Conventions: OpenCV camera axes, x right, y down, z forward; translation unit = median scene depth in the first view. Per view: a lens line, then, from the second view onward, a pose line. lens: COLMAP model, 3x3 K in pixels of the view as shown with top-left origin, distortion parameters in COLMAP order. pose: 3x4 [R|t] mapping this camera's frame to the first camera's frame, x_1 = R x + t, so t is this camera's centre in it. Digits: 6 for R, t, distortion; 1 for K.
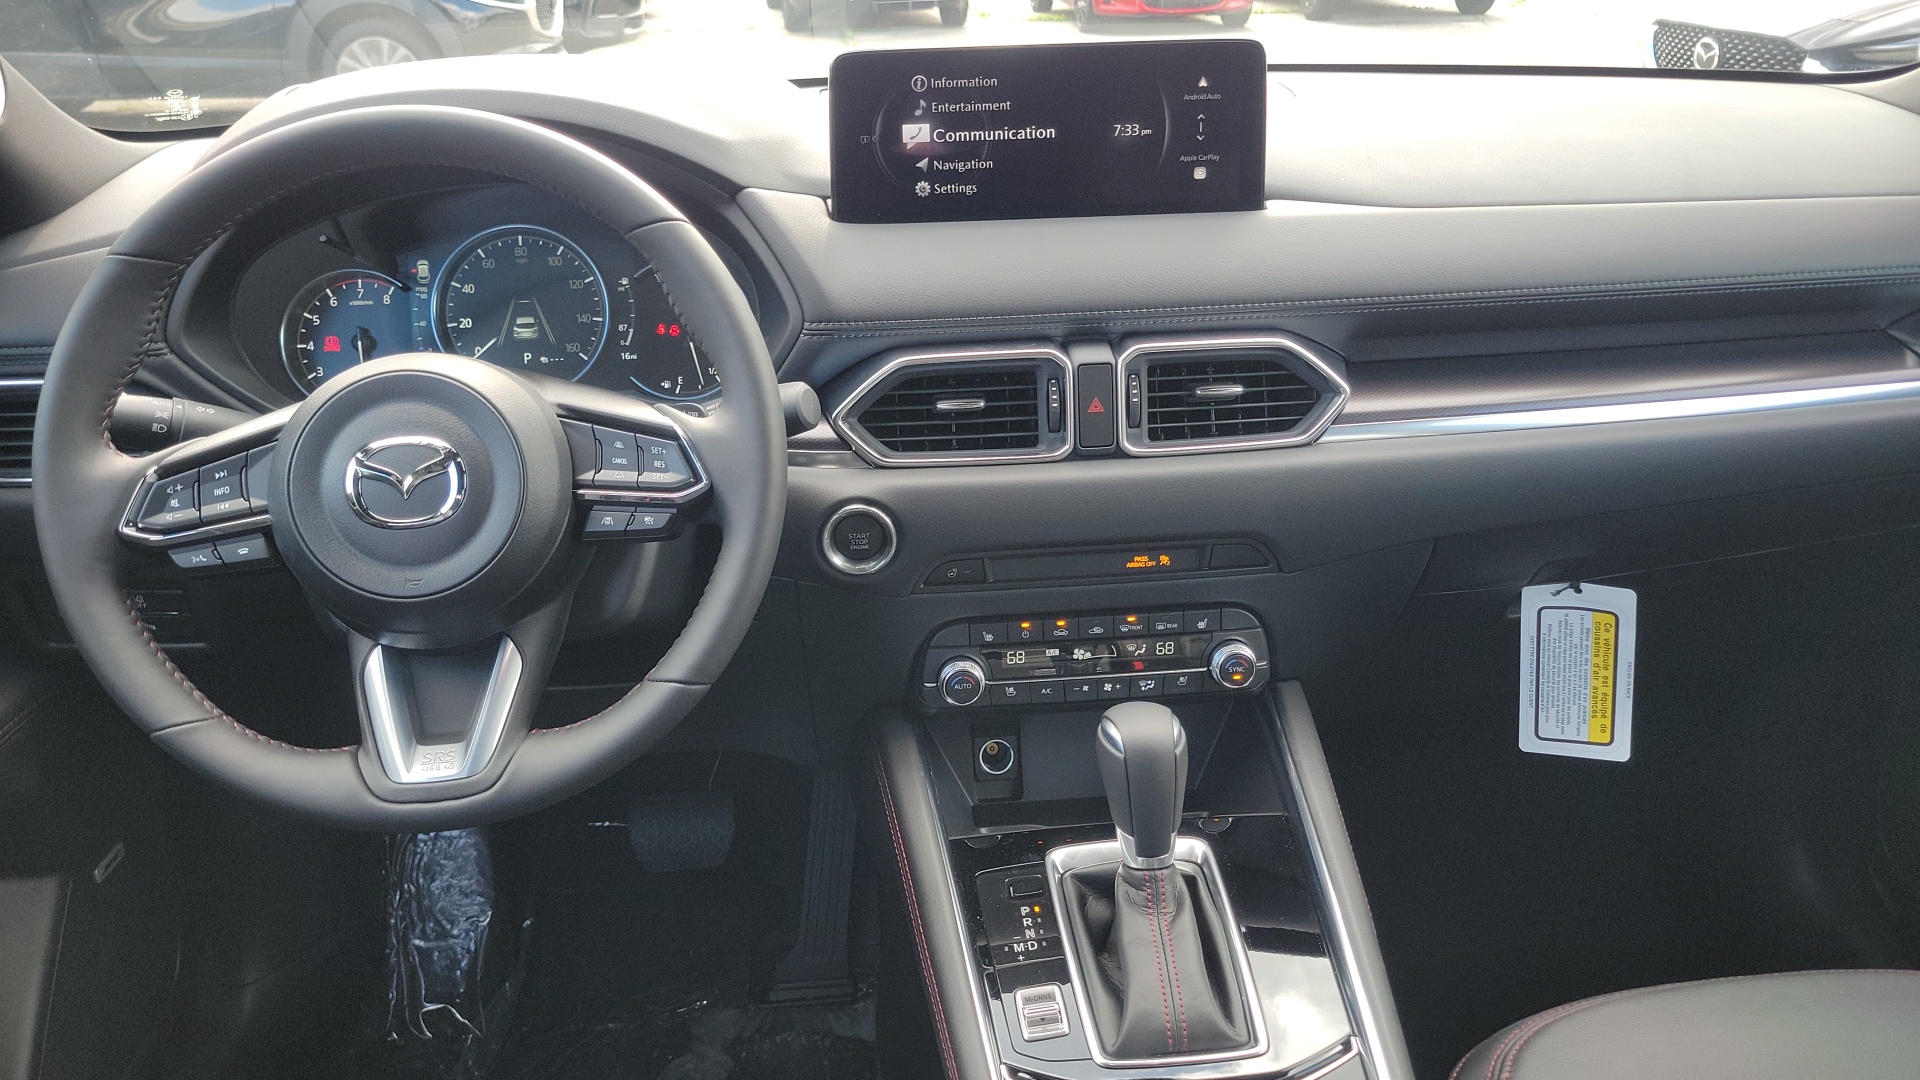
lens RADIAL K [[1450.1, 0, 971.4], [0, 1450.1, 527.5], [0, 0, 1]] dist [0.037195, -0.031142]
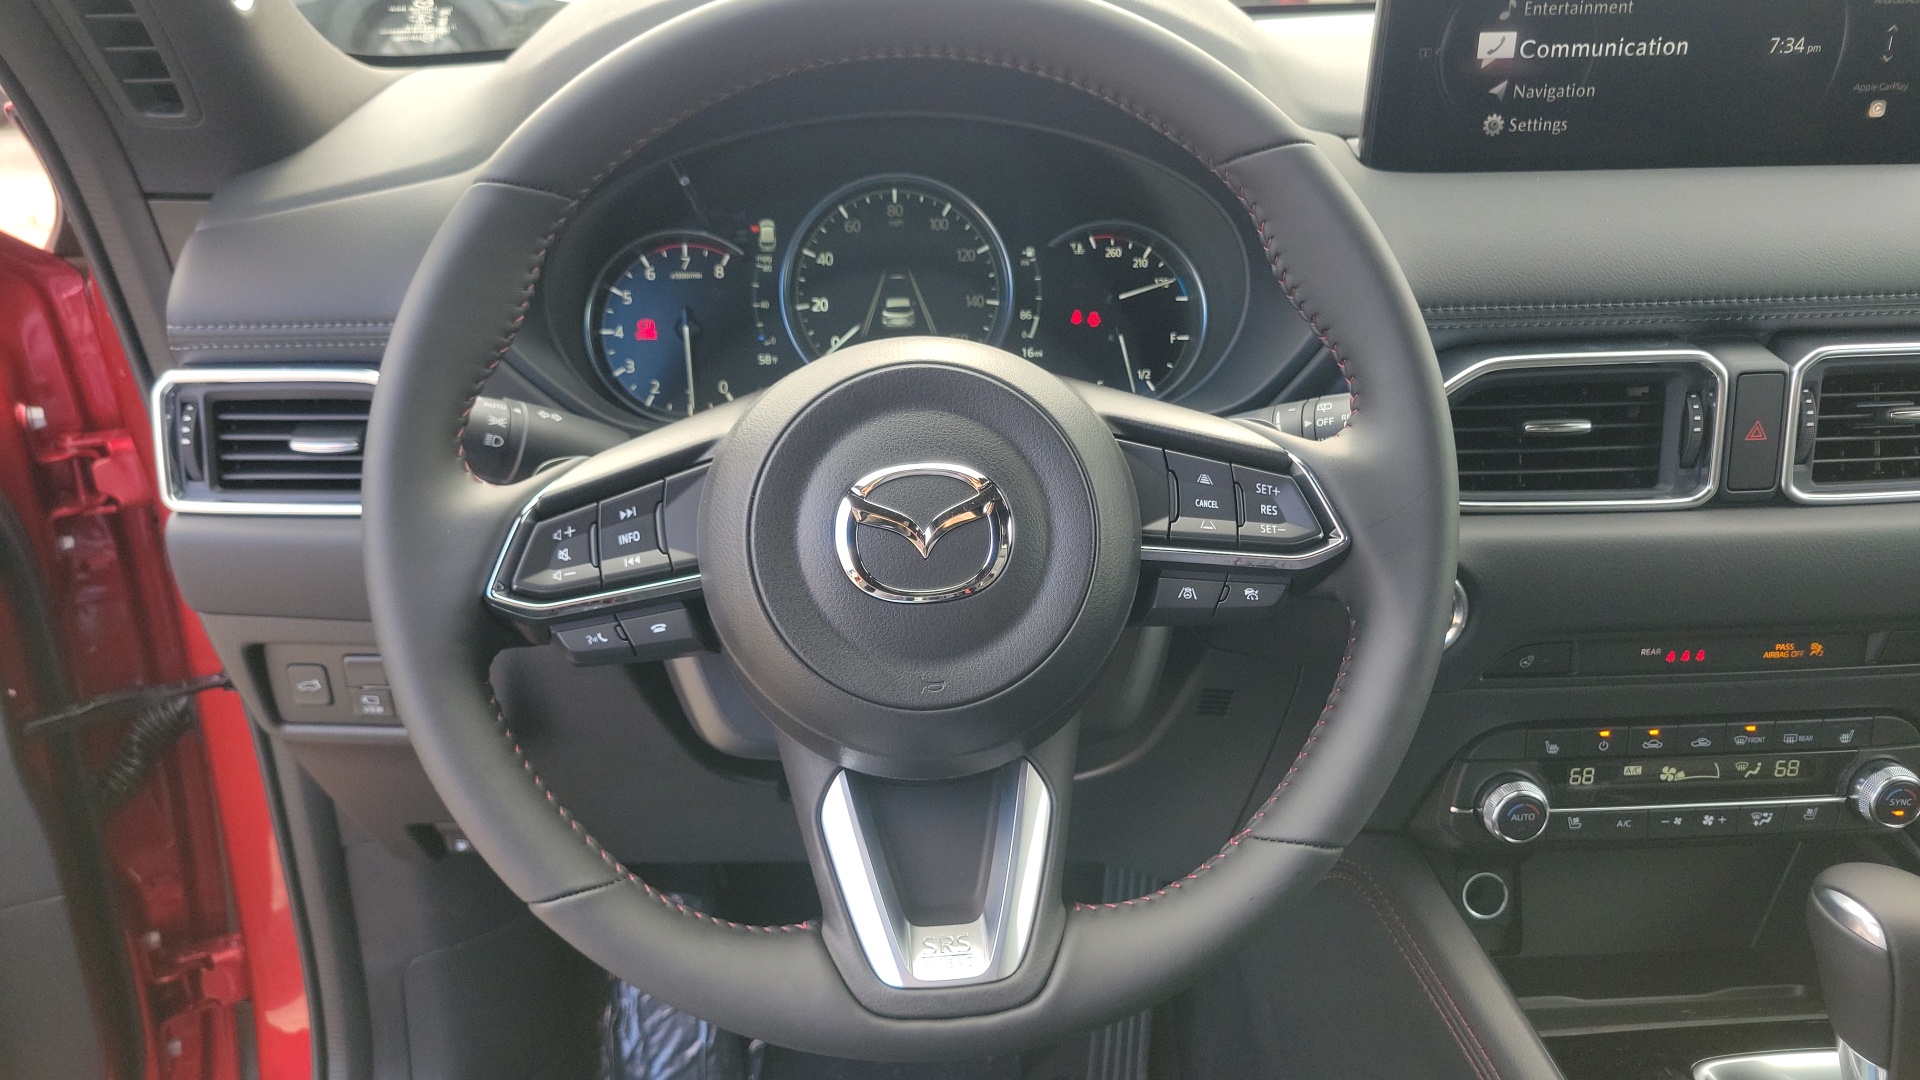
lens RADIAL K [[1450.1, 0, 933.4], [0, 1450.1, 548.0], [0, 0, 1]] dist [0.037195, -0.031142]
pose [[0.999422, 0.022179, -0.025757, -0.287090], [-0.022073, 0.999747, 0.004410, -0.021203], [0.025848, -0.003839, 0.999659, 0.271465]]
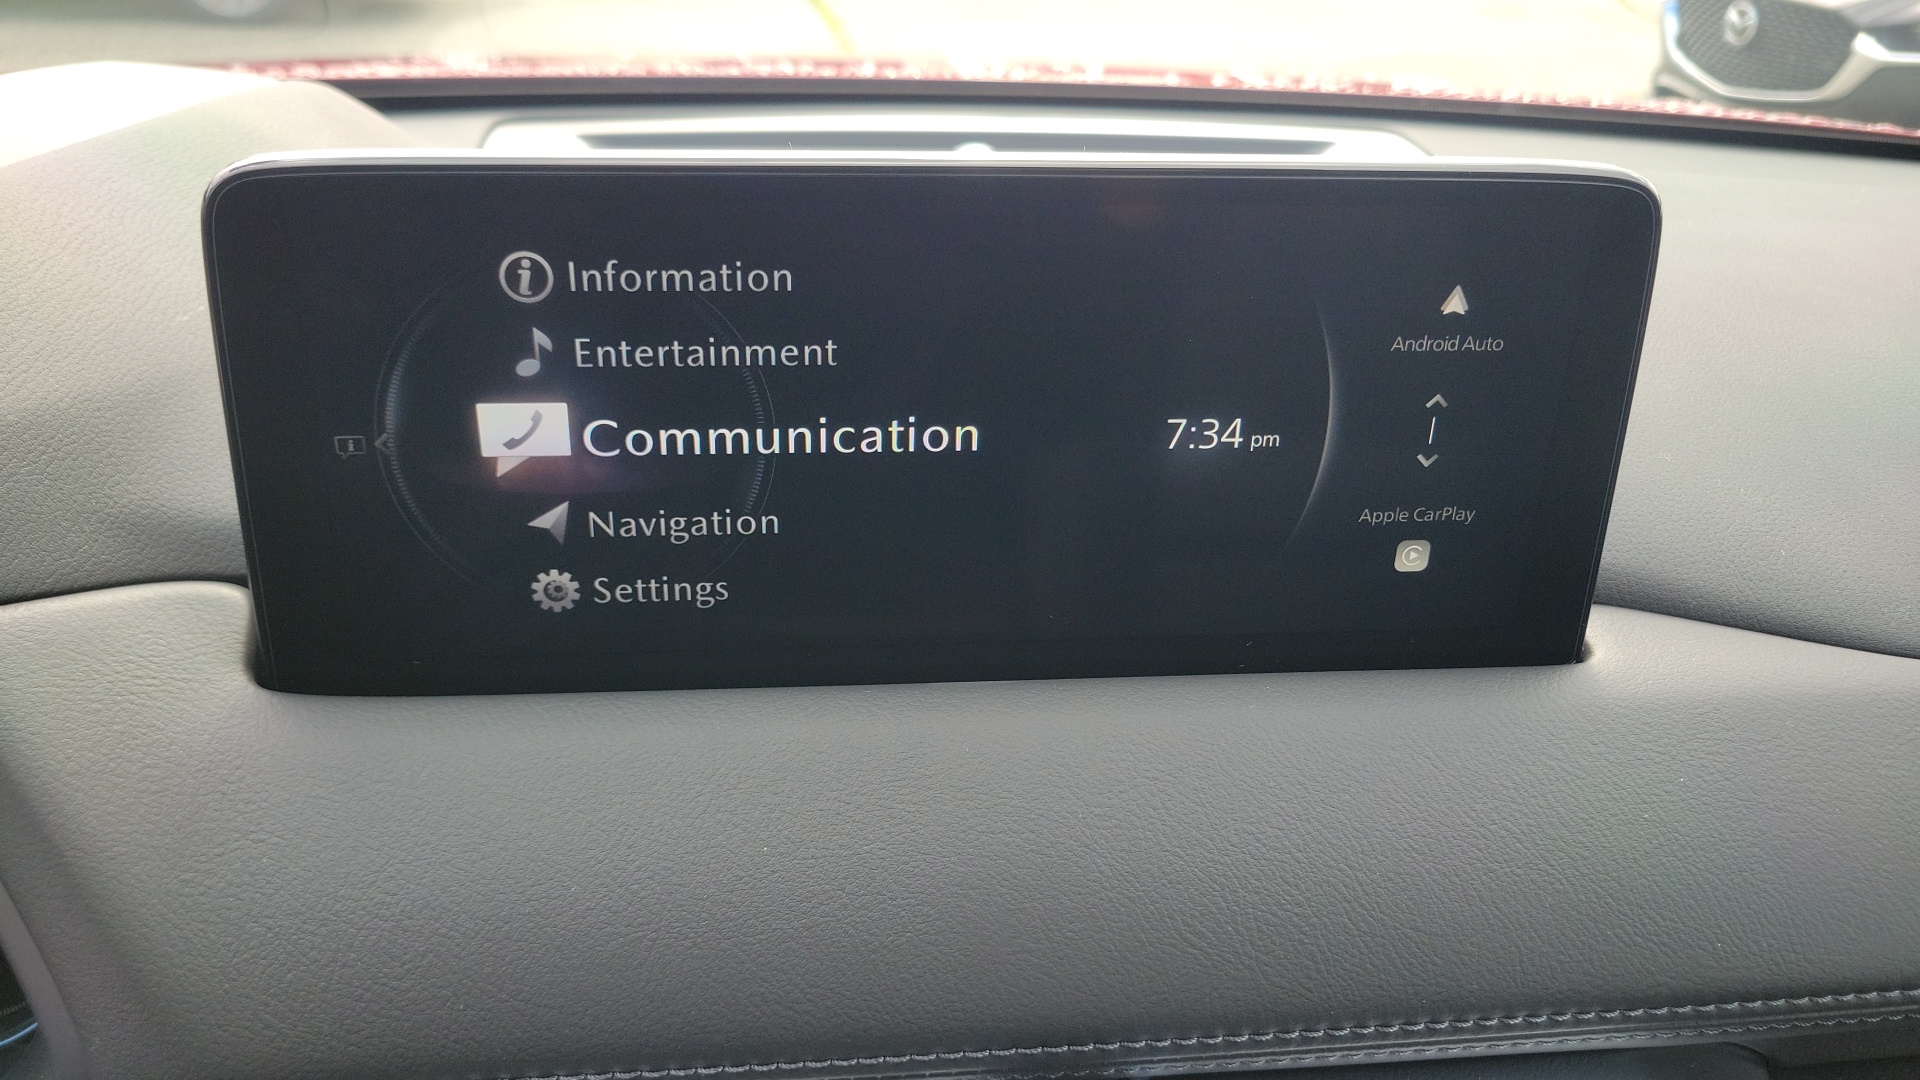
lens RADIAL K [[1450.1, 0, 960.9], [0, 1450.1, 530.0], [0, 0, 1]] dist [0.037195, -0.031142]
pose [[0.998454, 0.039768, 0.038834, 0.041950], [-0.041828, 0.997677, 0.053766, -0.267240], [-0.036606, -0.055308, 0.997798, 0.683028]]
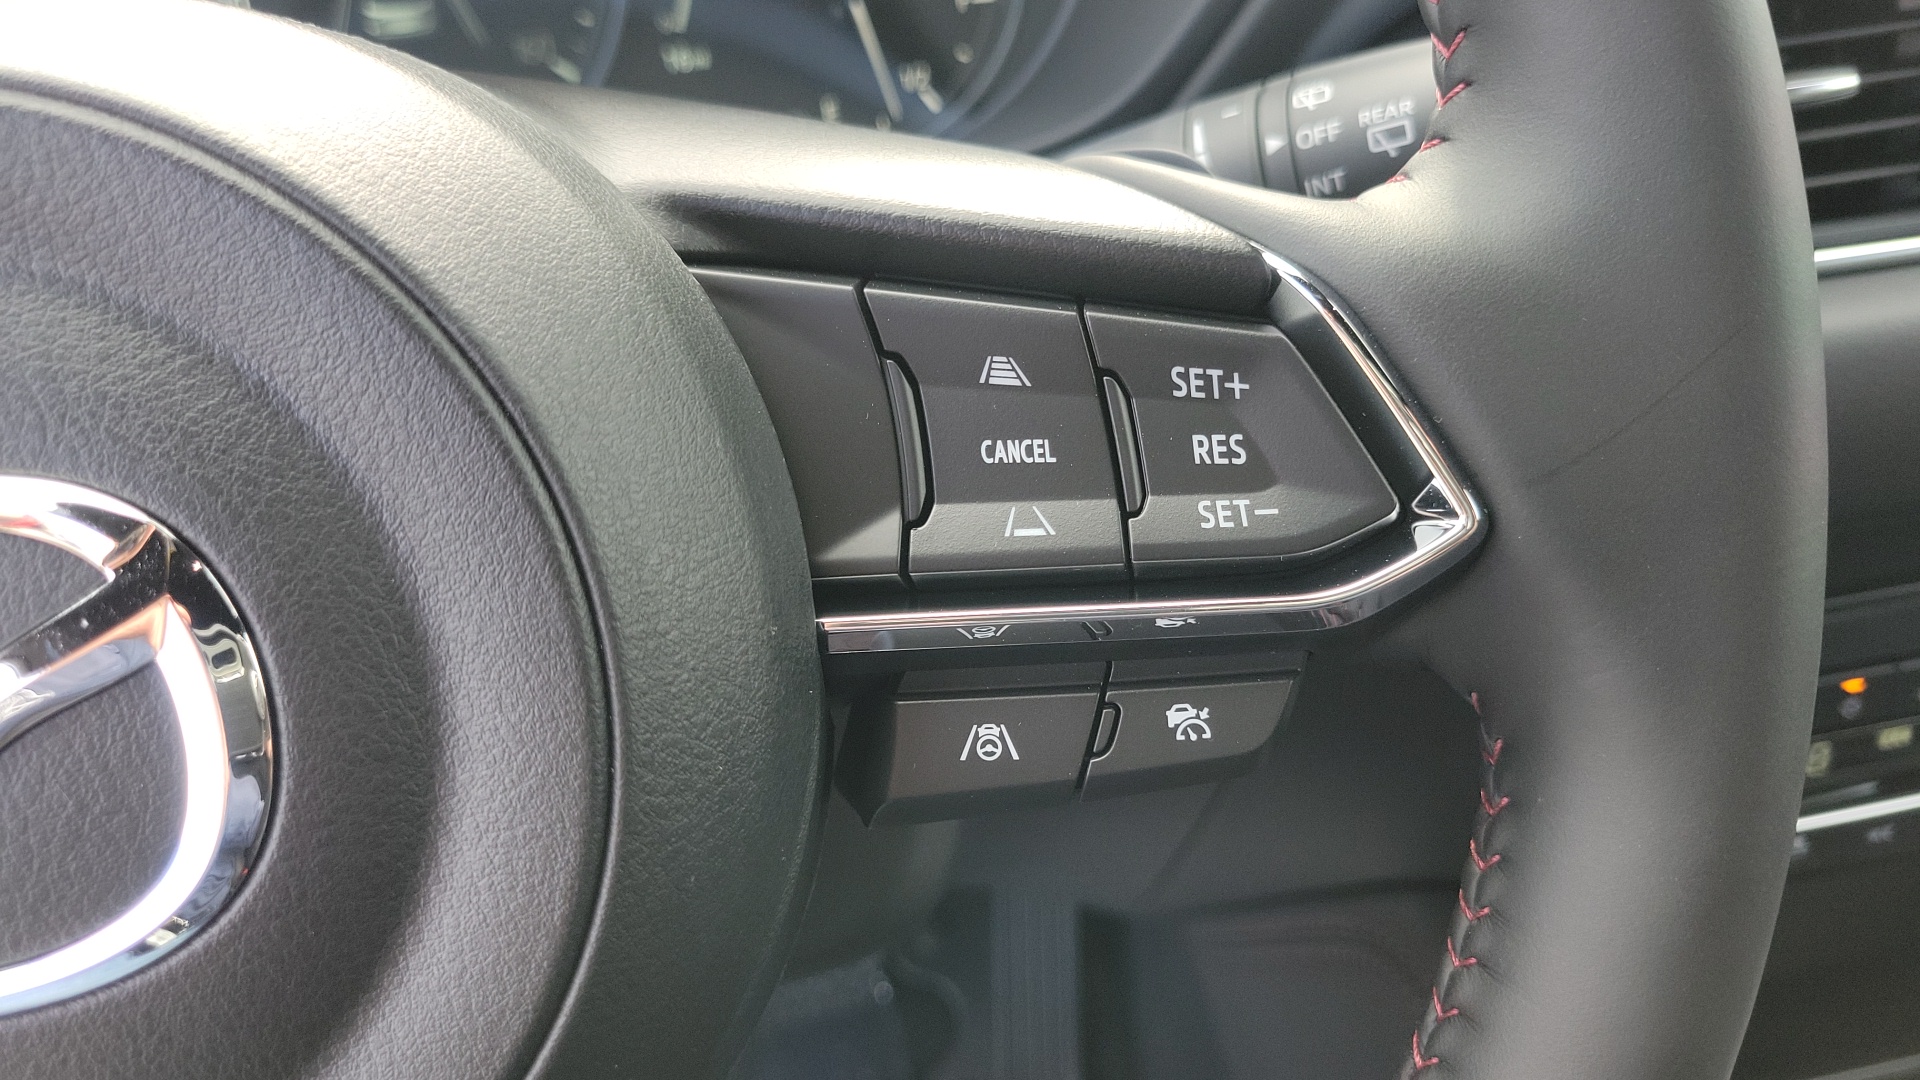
lens RADIAL K [[1450.1, 0, 958.8], [0, 1450.1, 526.5], [0, 0, 1]] dist [0.037195, -0.031142]
pose [[0.993032, -0.105866, 0.051758, -0.214926], [0.096498, 0.982637, 0.158471, -0.056390], [-0.067636, -0.152372, 0.986006, 0.655270]]
